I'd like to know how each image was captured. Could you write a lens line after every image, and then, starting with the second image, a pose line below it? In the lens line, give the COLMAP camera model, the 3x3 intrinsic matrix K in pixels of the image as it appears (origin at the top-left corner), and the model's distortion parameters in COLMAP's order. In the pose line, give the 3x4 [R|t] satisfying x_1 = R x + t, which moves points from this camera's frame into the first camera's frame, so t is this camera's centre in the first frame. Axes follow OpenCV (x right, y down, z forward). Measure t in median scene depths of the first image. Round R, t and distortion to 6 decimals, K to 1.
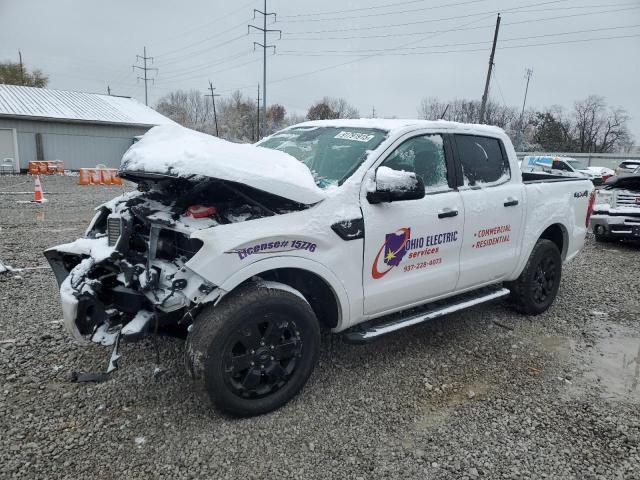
lens RADIAL K [[493.2, 0, 320.1], [0, 493.2, 246.1], [0, 0, 1]] dist [0.010702, 0.001792]
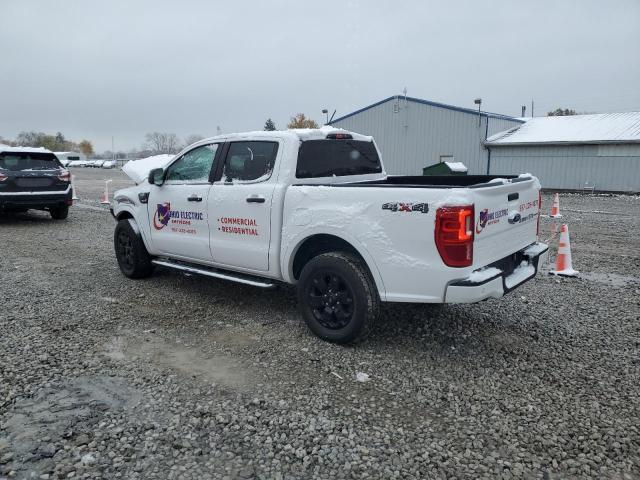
lens RADIAL K [[493.2, 0, 320.4], [0, 493.2, 235.1], [0, 0, 1]] dist [0.010702, 0.001792]
pose [[0.191007, 0.114203, -0.974923, 1.678479], [-0.189696, 0.978780, 0.077489, -0.138382], [0.963084, 0.170138, 0.208618, 1.041442]]
